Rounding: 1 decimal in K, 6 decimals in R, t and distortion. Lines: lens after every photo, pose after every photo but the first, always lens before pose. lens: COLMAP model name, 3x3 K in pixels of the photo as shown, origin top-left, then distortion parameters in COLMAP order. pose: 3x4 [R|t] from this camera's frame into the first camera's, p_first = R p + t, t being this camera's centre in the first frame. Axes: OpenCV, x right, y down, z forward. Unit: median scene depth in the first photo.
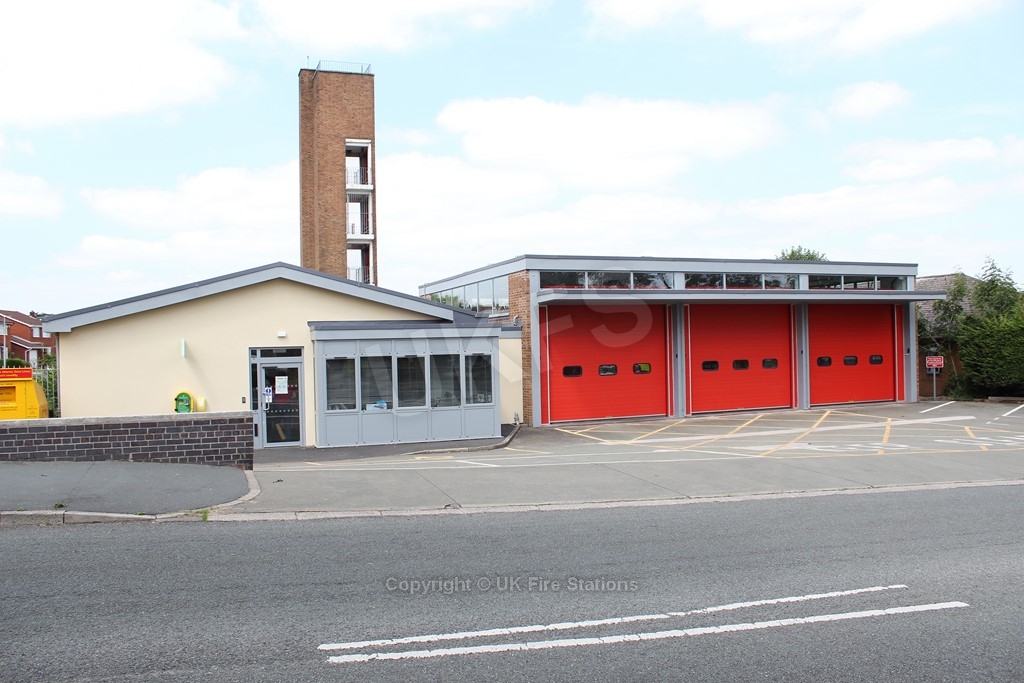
lens RADIAL K [[855.2, 0, 515.7], [0, 855.2, 342.3], [0, 0, 1]] dist [-0.168507, 0.141575]
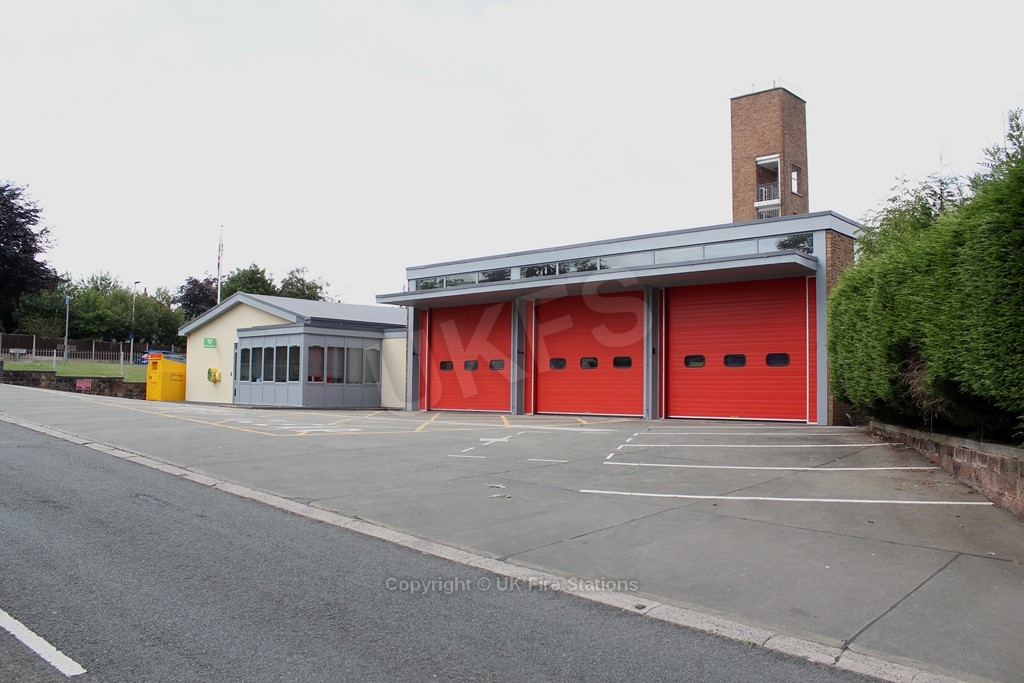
lens RADIAL K [[855.2, 0, 515.7], [0, 855.2, 342.3], [0, 0, 1]] dist [-0.168507, 0.141575]
pose [[0.449112, -0.022212, -0.893199, 1.053489], [-0.017832, 0.999269, -0.033816, 0.037570], [0.893297, 0.031114, 0.448388, 0.544271]]
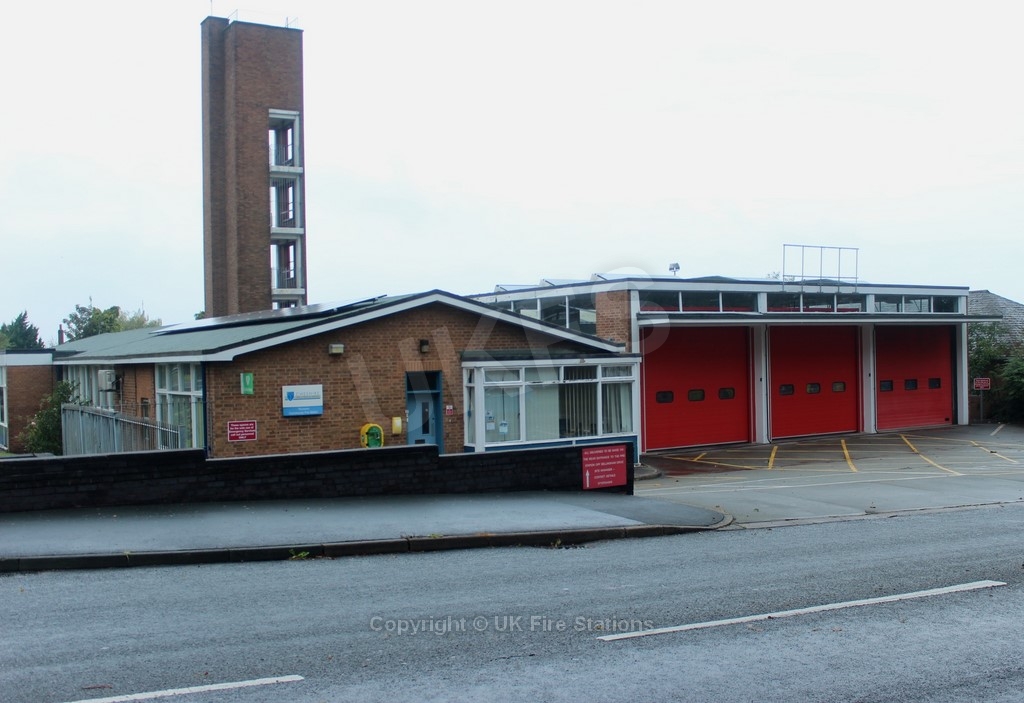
lens RADIAL K [[1098.7, 0, 562.0], [0, 1098.7, 355.5], [0, 0, 1]] dist [-0.117960, 0.148733]
pose [[0.973480, 0.002362, 0.228760, -0.307481], [-0.002976, 0.999993, 0.002340, -0.013436], [-0.228753, -0.002958, 0.973480, -0.155621]]
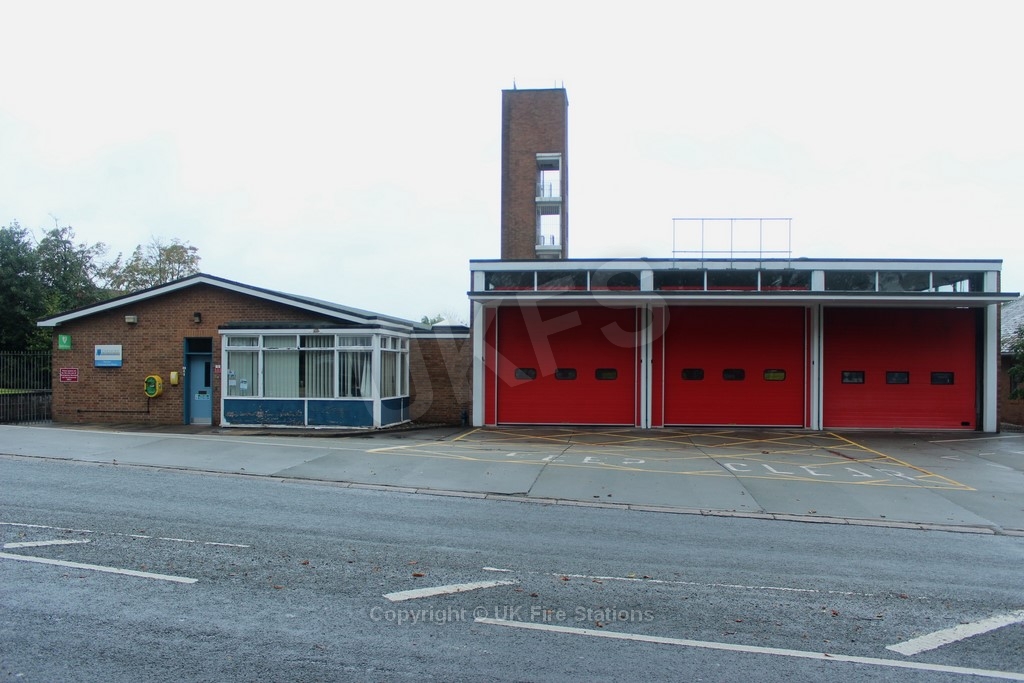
lens RADIAL K [[859.0, 0, 516.4], [0, 859.0, 371.4], [0, 0, 1]] dist [-0.167724, 0.160231]
pose [[0.890511, 0.030780, -0.453920, 0.479378], [-0.024991, 0.999512, 0.018750, 0.012464], [0.454276, -0.005353, 0.890845, 0.106254]]
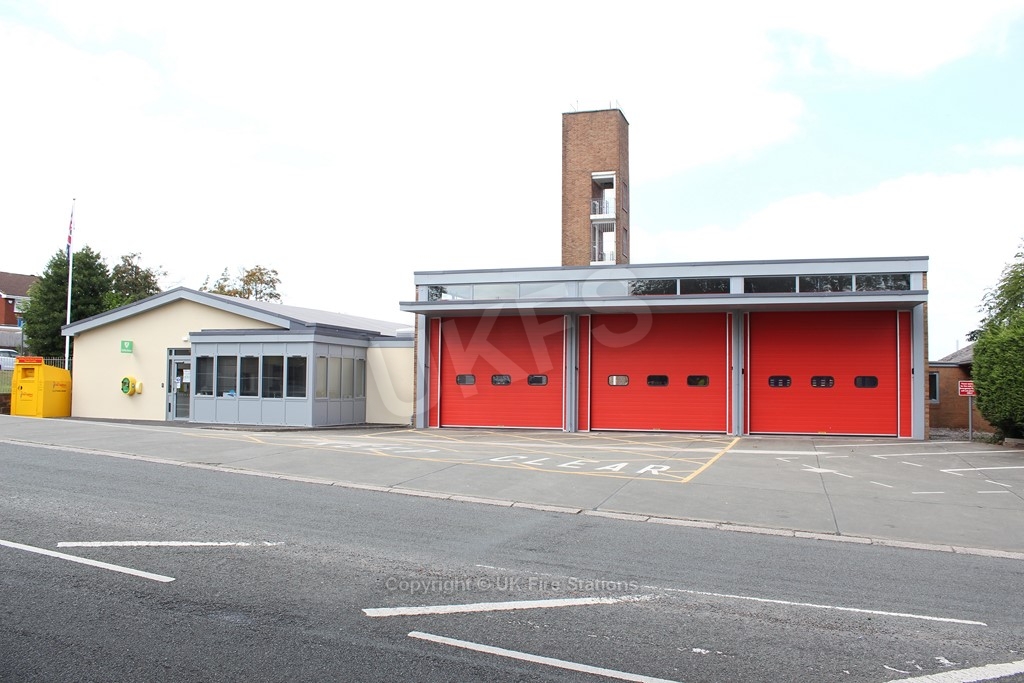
lens RADIAL K [[855.2, 0, 515.7], [0, 855.2, 342.3], [0, 0, 1]] dist [-0.168507, 0.141575]
pose [[0.781611, -0.000391, -0.623766, 0.731523], [-0.025352, 0.999154, -0.032393, 0.019637], [0.623251, 0.041132, 0.780939, 0.200358]]
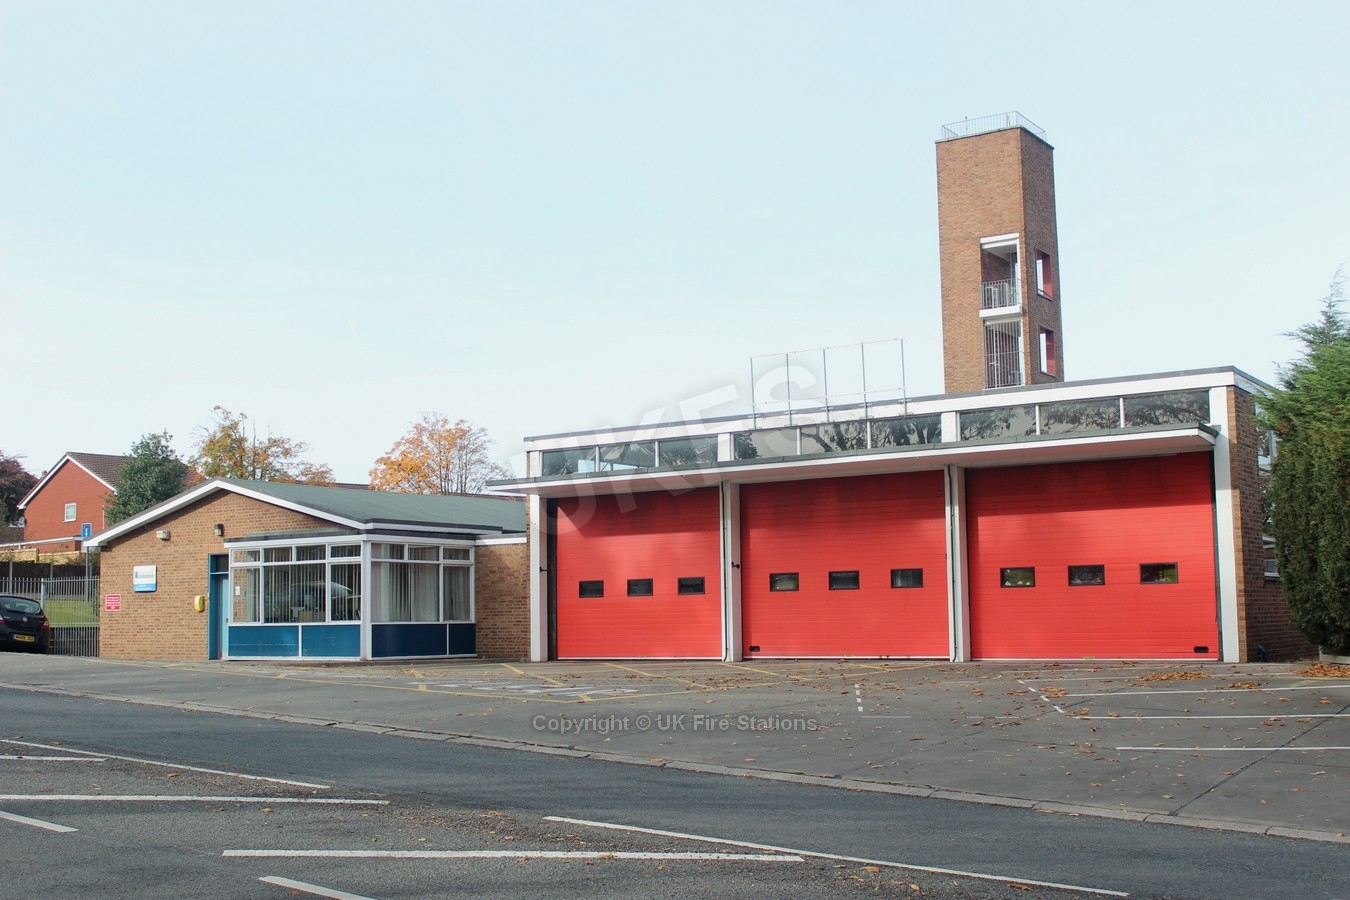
lens RADIAL K [[1535.3, 0, 679.0], [0, 1535.3, 453.7], [0, 0, 1]] dist [-0.078960, 0.034587]
pose [[0.580248, -0.072262, -0.811227, 1.091184], [0.005196, 0.996364, -0.085037, 0.029819], [0.814423, 0.045127, 0.578514, 0.291750]]
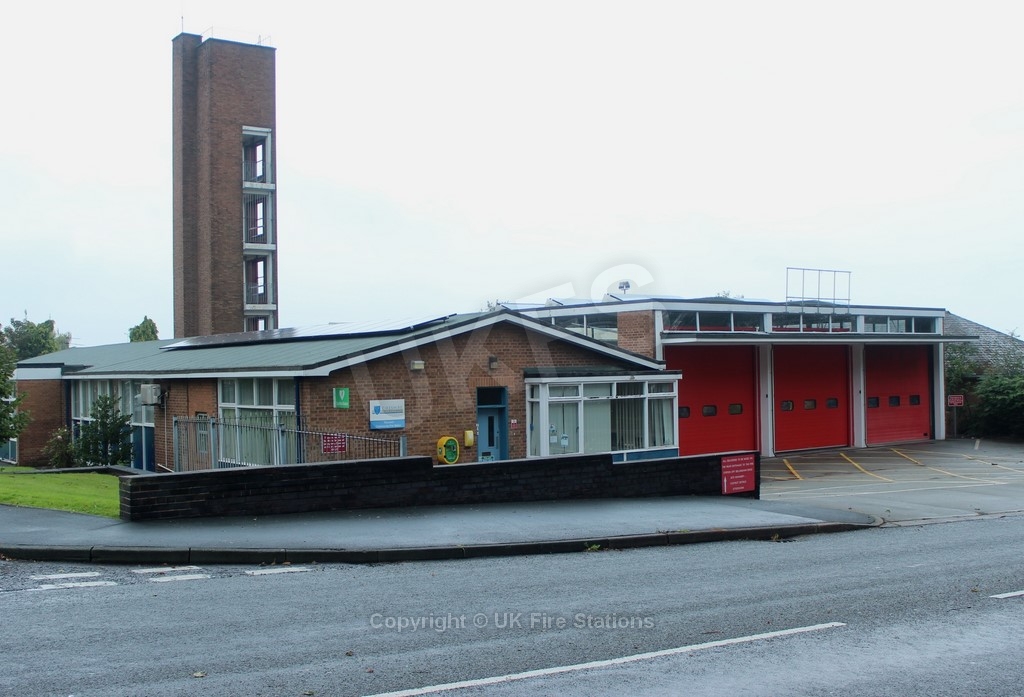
lens RADIAL K [[1112.1, 0, 511.8], [0, 1112.1, 350.3], [0, 0, 1]] dist [-0.097799, 0.057827]
pose [[0.959357, 0.012230, 0.281931, -0.464068], [-0.007515, 0.999813, -0.017798, -0.012626], [-0.282096, 0.014956, 0.959270, -0.177761]]
